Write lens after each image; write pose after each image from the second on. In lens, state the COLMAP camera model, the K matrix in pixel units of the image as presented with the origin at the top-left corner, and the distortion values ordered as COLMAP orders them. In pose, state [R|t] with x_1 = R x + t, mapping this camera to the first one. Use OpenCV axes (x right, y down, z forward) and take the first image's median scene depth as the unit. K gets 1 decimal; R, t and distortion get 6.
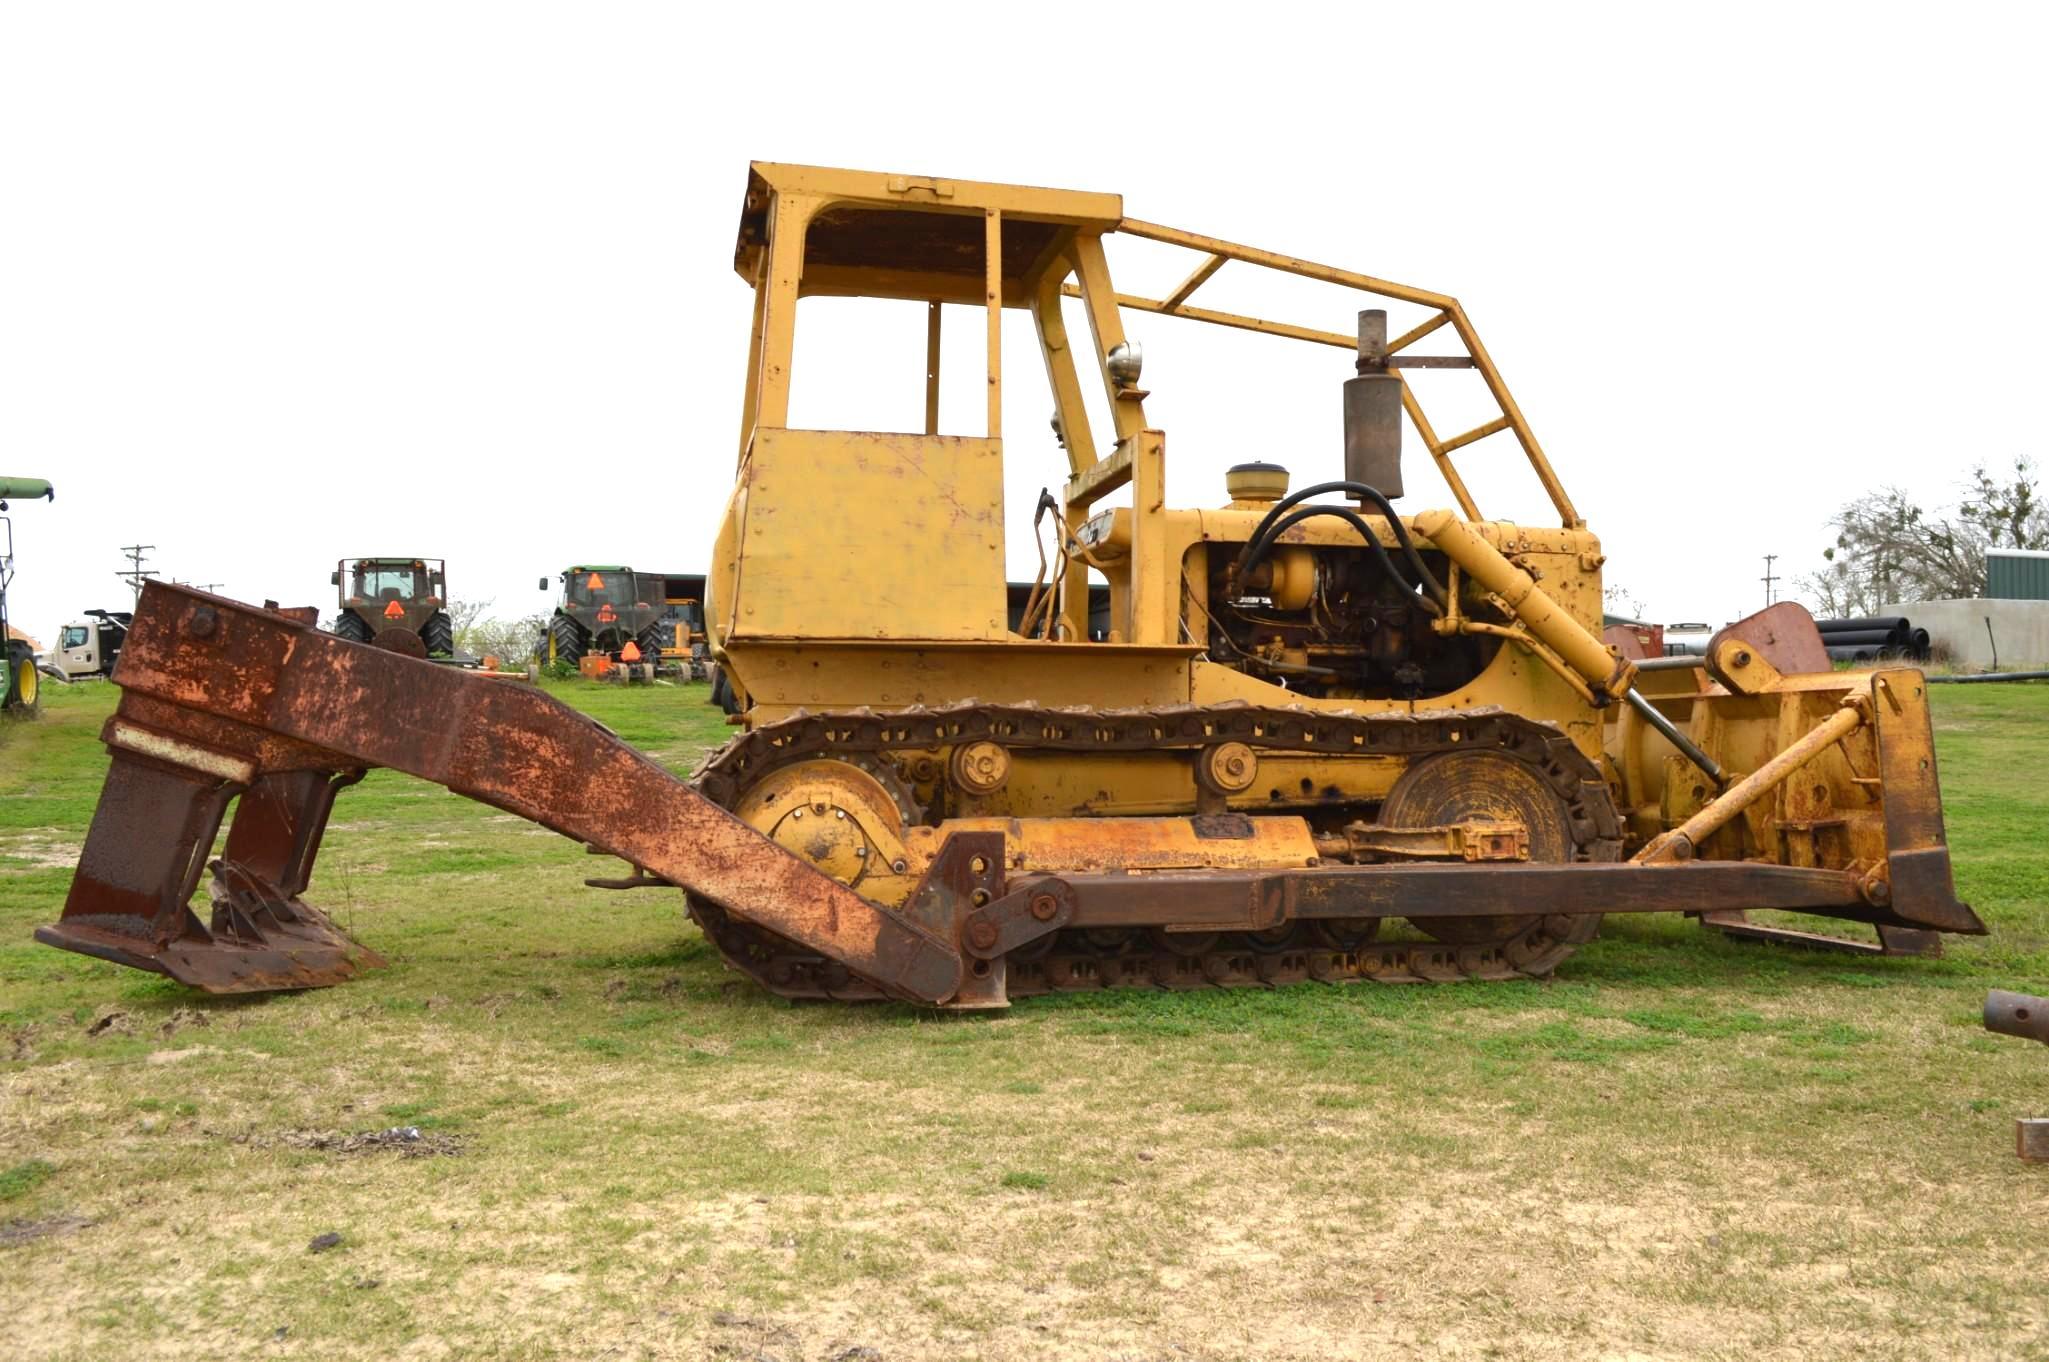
lens RADIAL K [[1882.7, 0, 1025.2], [0, 1882.7, 680.6], [0, 0, 1]] dist [-0.002479, 0.000000]
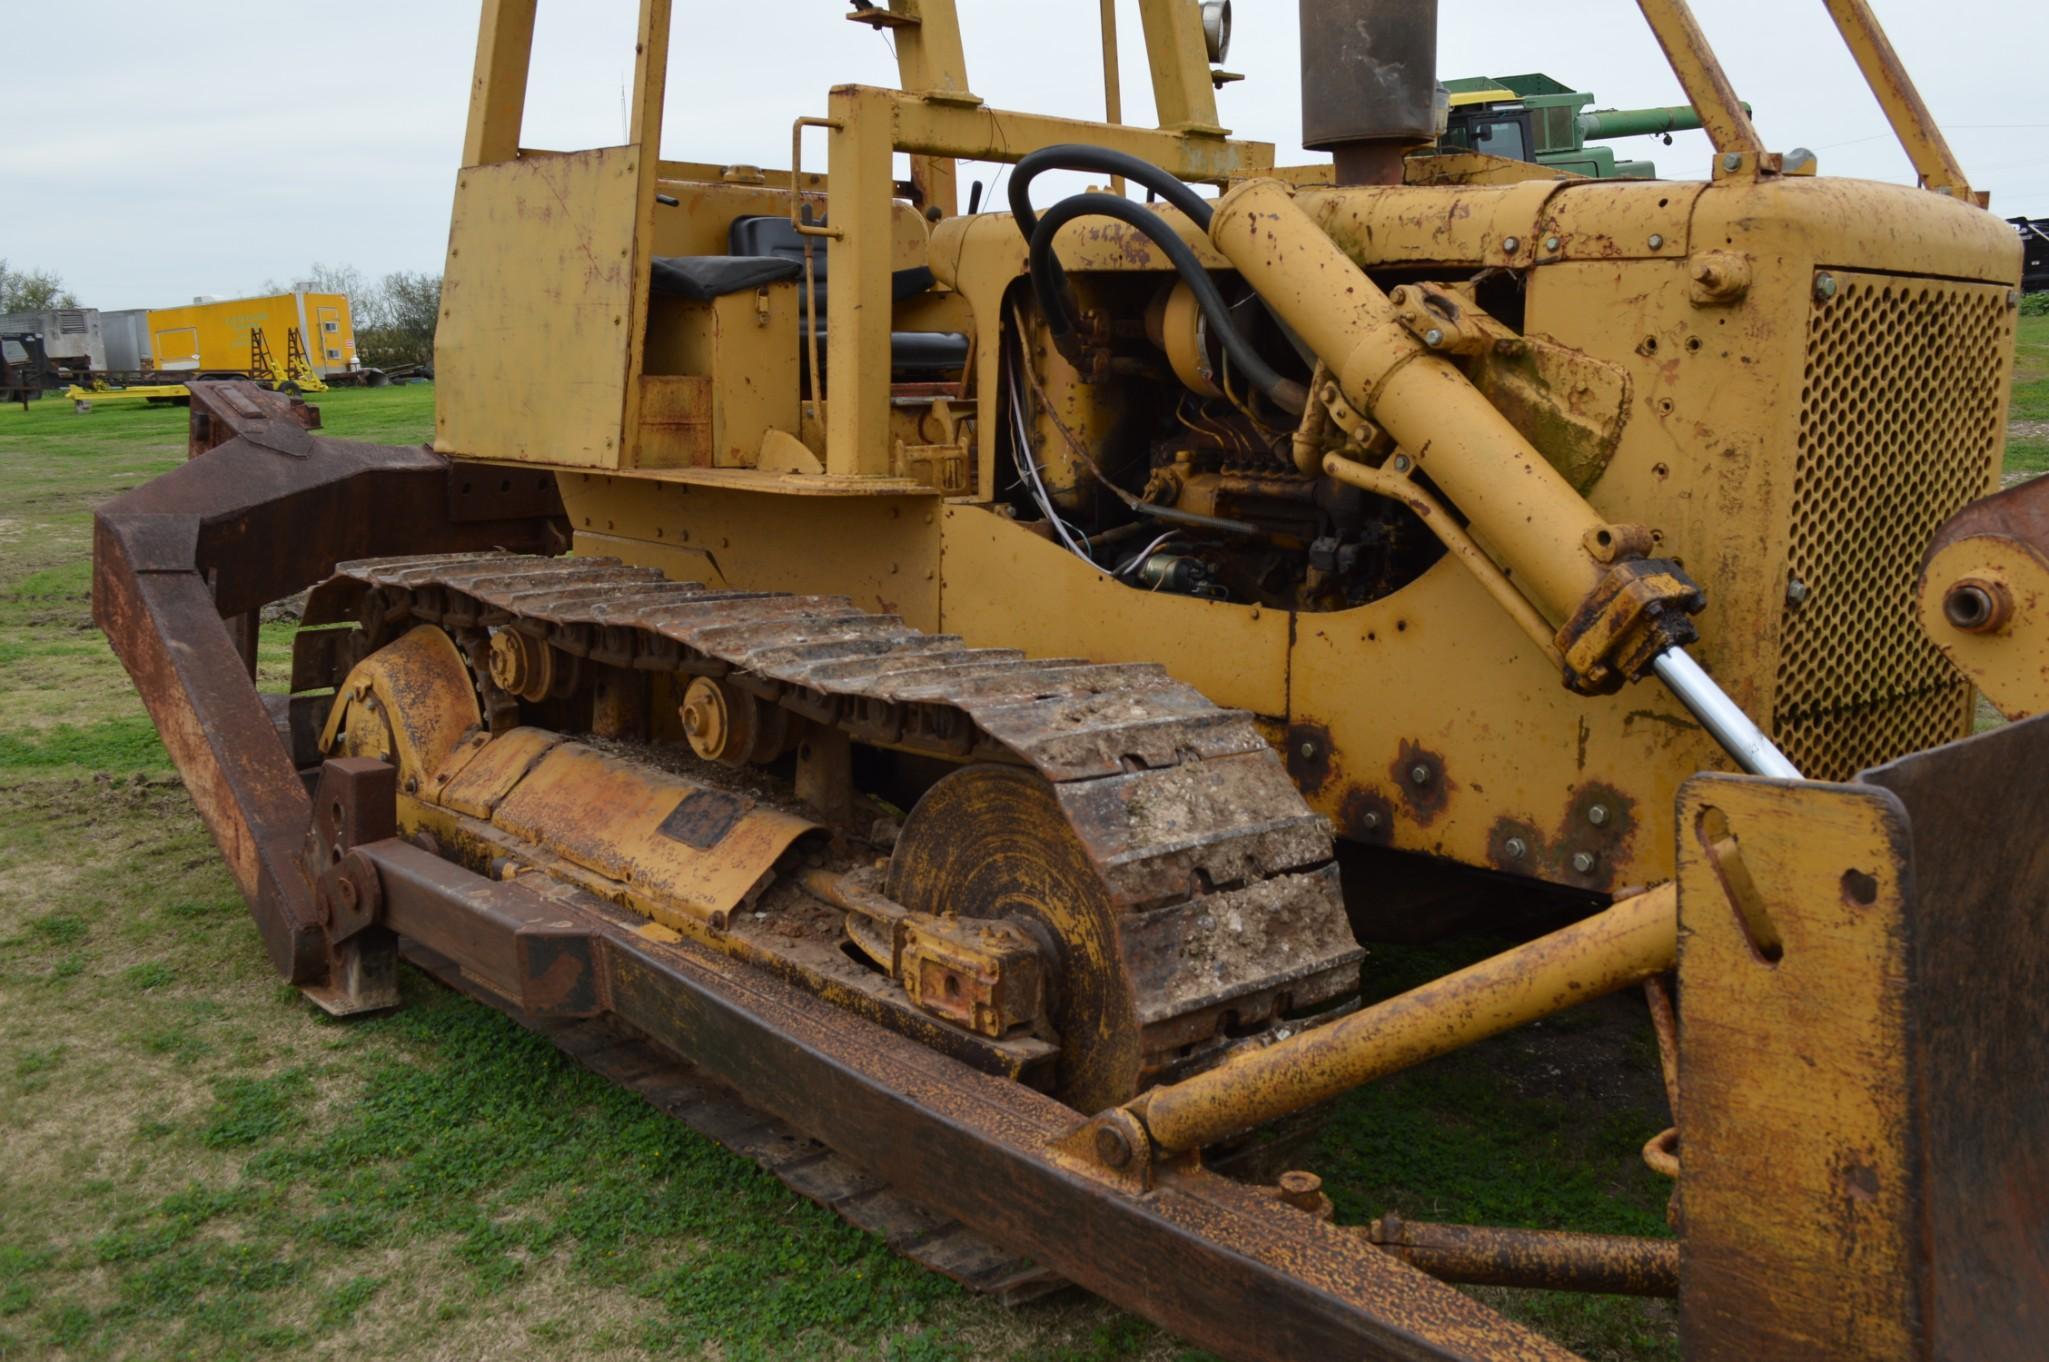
lens RADIAL K [[1882.7, 0, 1025.0], [0, 1882.7, 681.5], [0, 0, 1]] dist [-0.002479, 0.000000]
pose [[0.492623, 0.151486, -0.856957, 0.574668], [0.034945, 0.980495, 0.193412, -0.064301], [0.869541, -0.125225, 0.477720, 0.732223]]
